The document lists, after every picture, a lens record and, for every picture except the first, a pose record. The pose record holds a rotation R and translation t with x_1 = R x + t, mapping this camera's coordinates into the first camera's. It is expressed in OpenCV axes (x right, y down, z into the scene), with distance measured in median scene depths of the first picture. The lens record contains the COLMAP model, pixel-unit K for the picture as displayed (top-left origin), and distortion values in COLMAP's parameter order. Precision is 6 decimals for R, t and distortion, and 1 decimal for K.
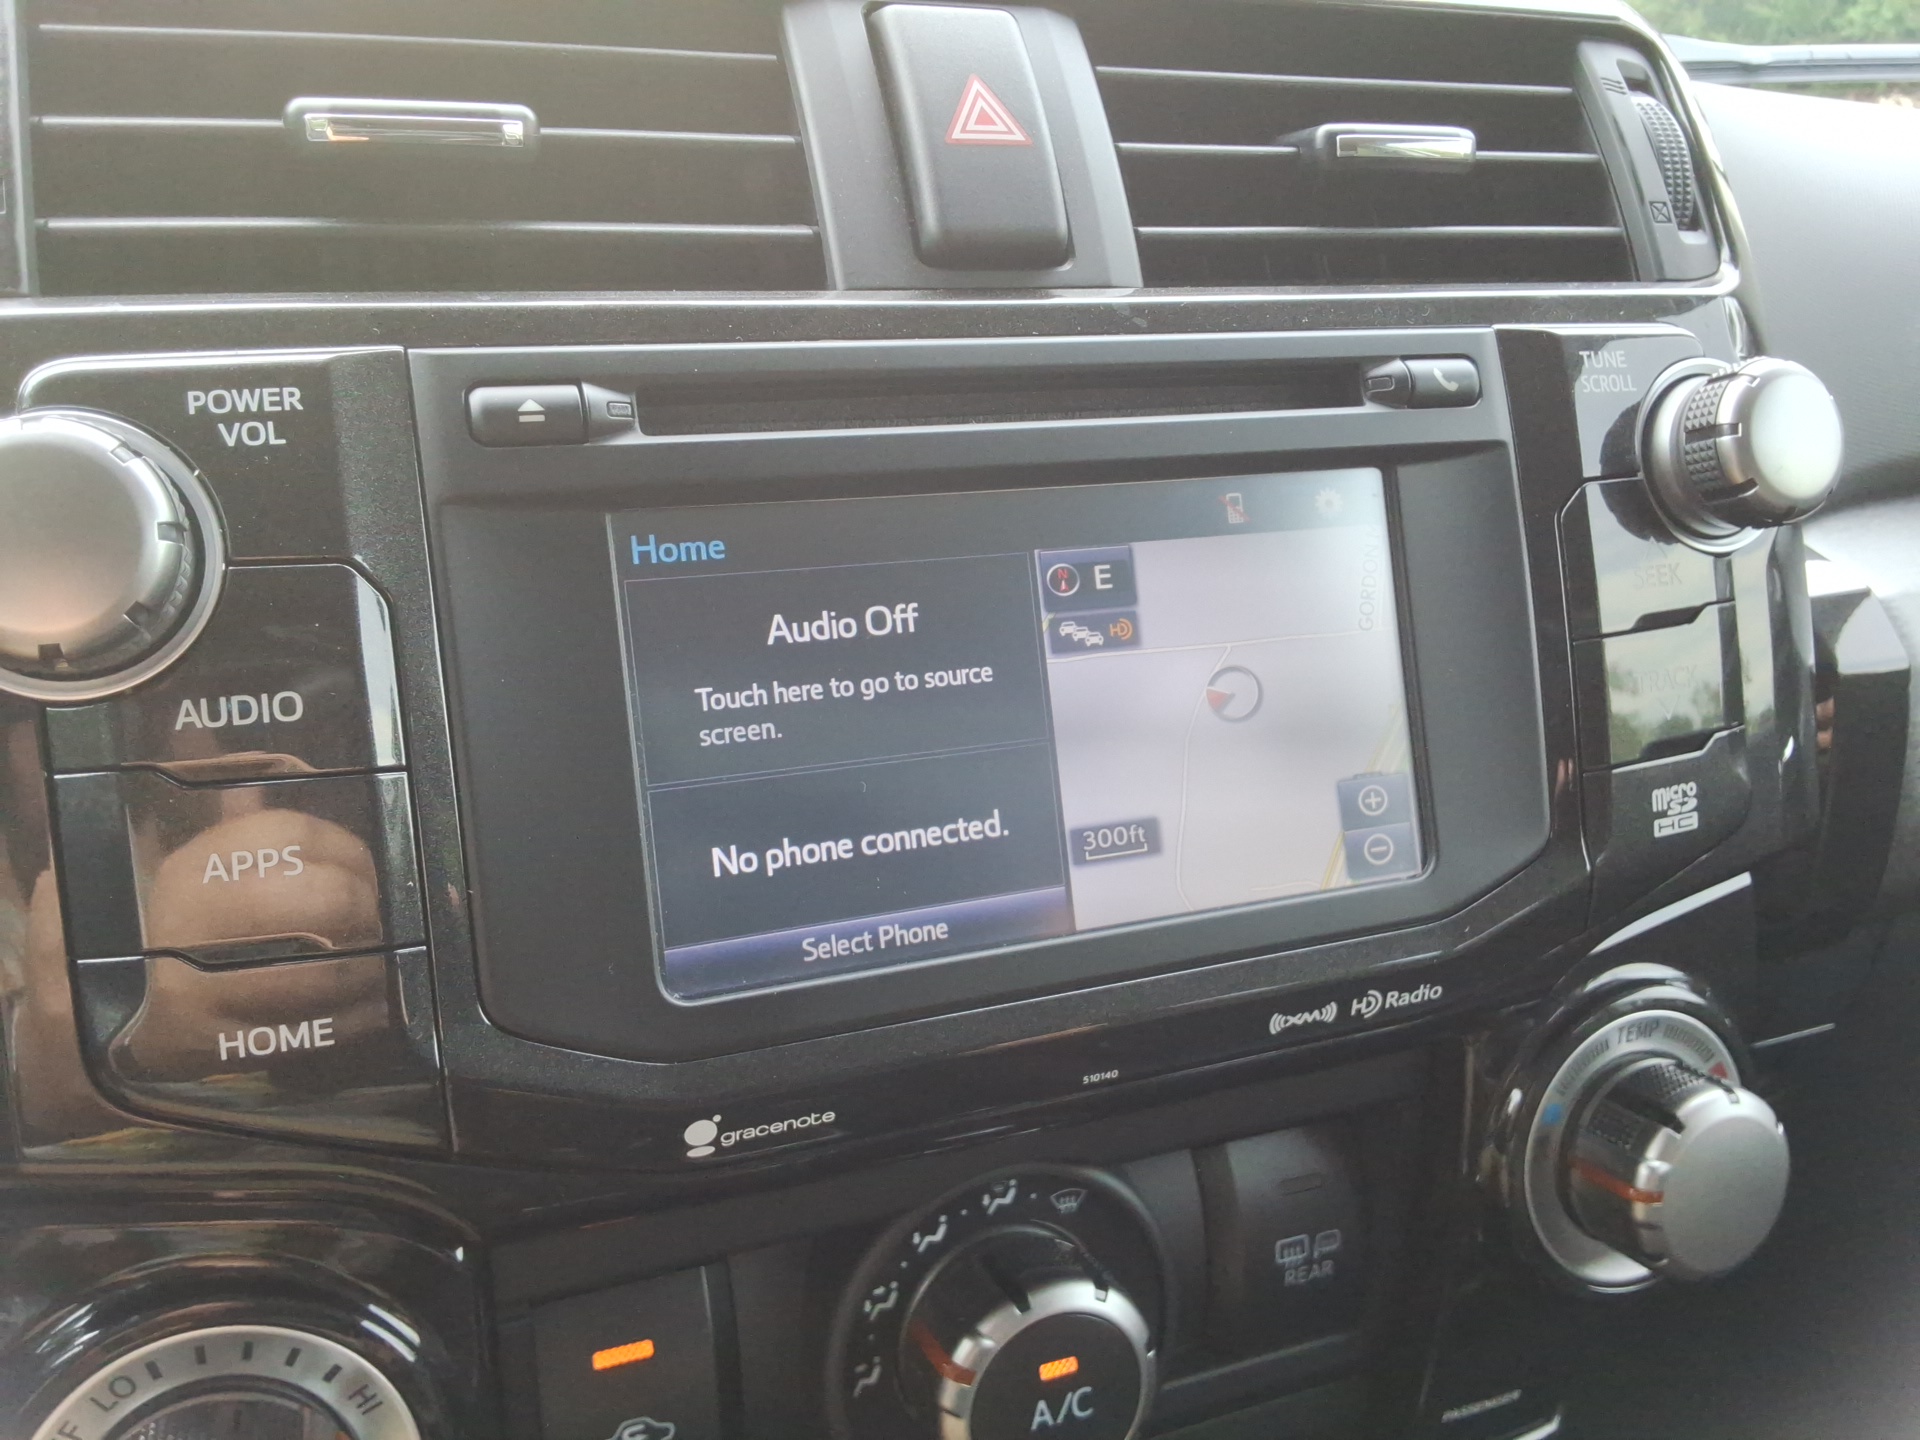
lens RADIAL K [[1597.8, 0, 998.4], [0, 1597.8, 716.6], [0, 0, 1]] dist [0.117427, -0.233631]
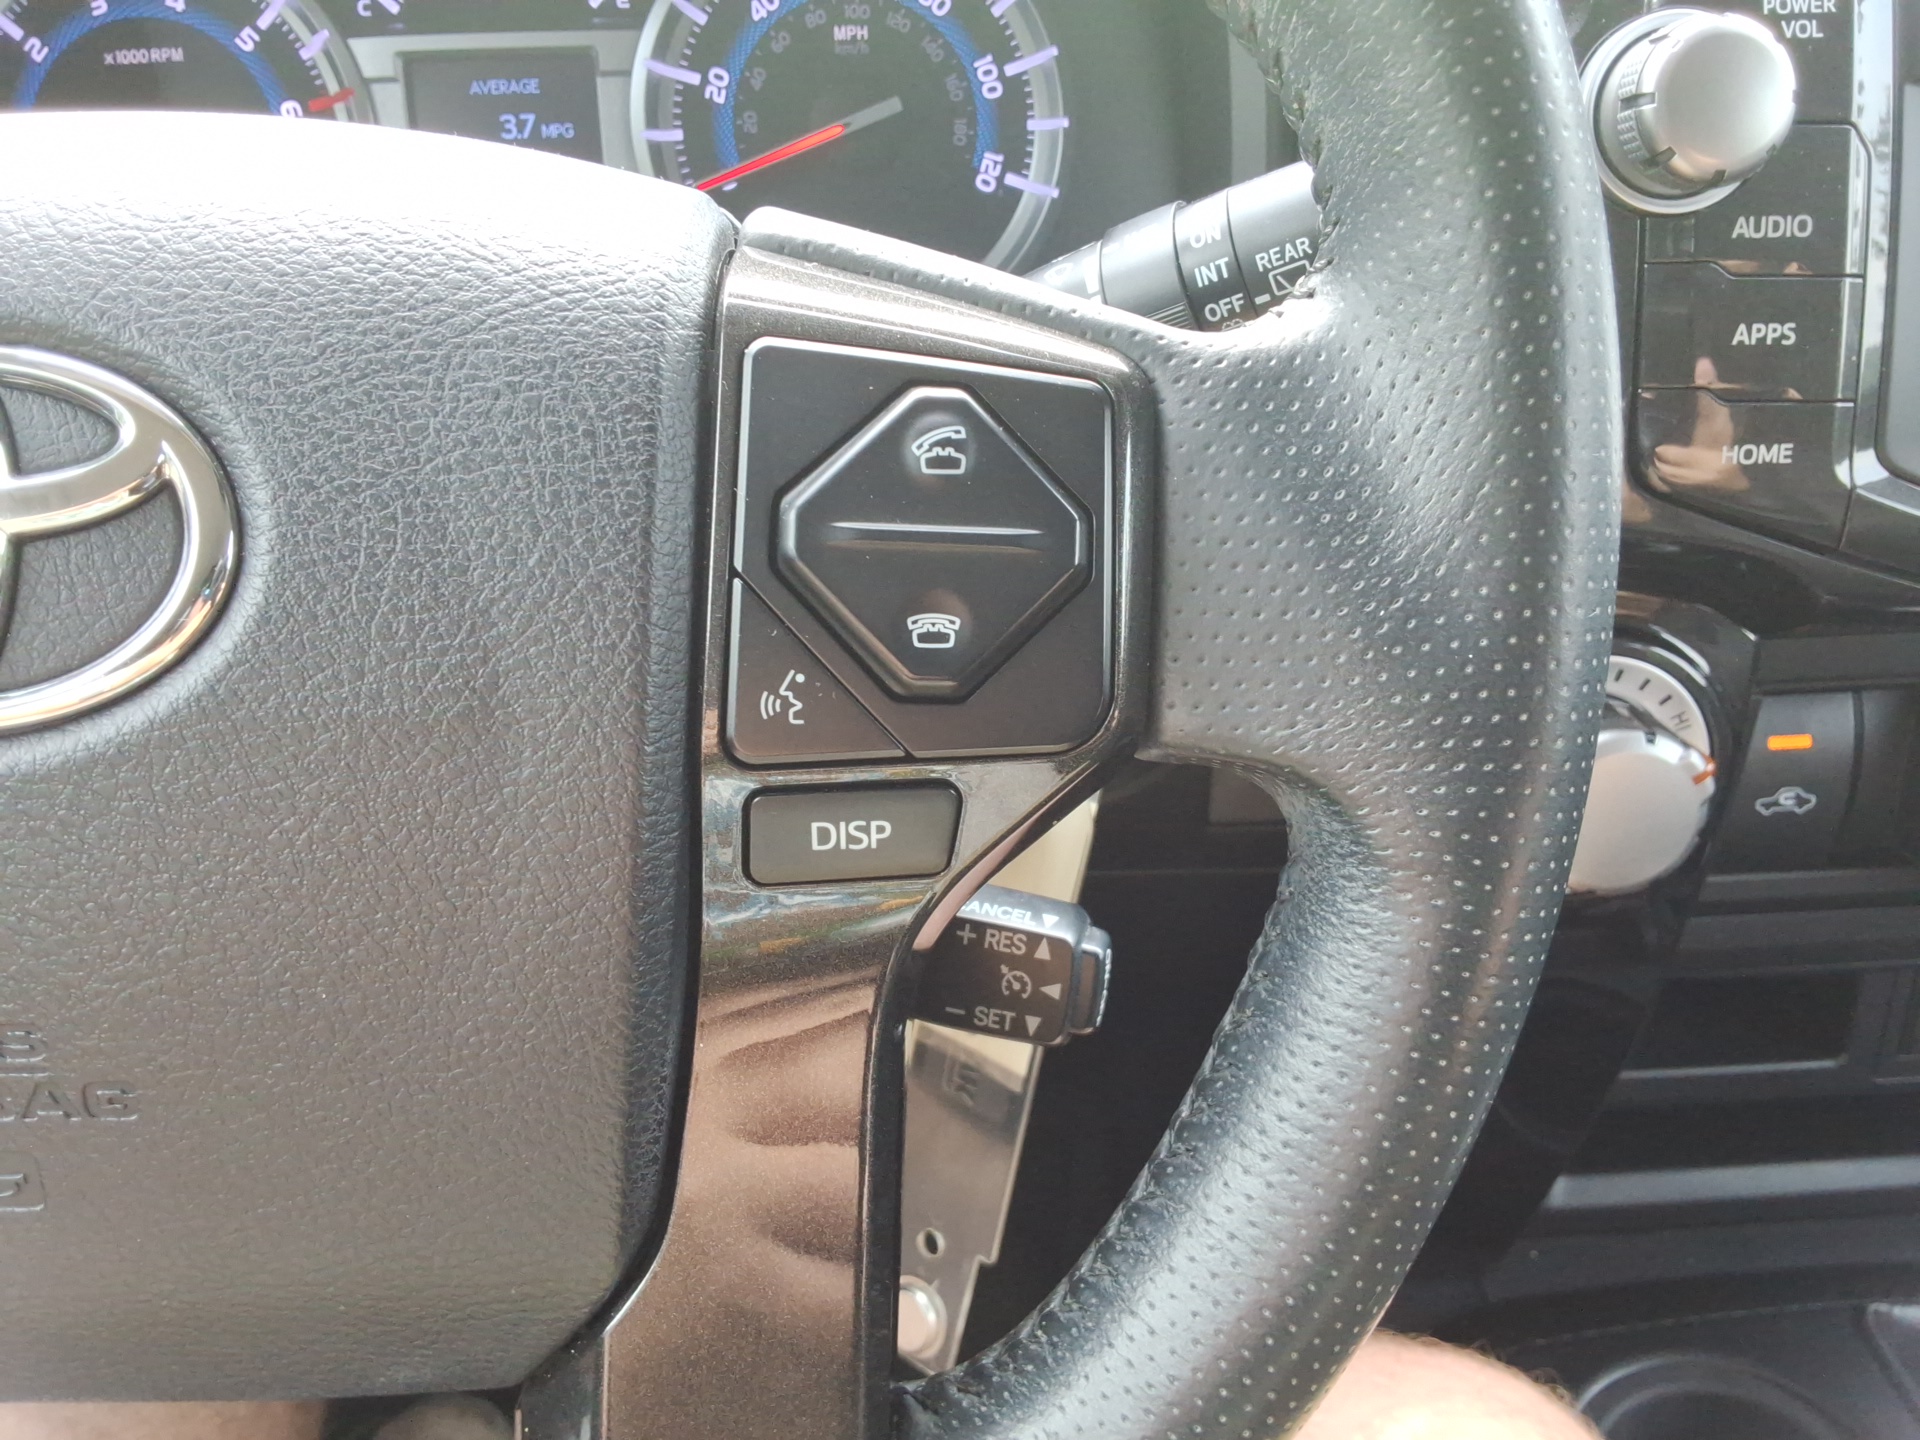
lens RADIAL K [[1594.0, 0, 986.0], [0, 1594.0, 704.2], [0, 0, 1]] dist [0.149197, -0.239513]
pose [[0.941684, 0.129151, -0.310728, -0.479062], [-0.058870, 0.972403, 0.225758, 0.096546], [0.331310, -0.194300, 0.923299, -0.530525]]
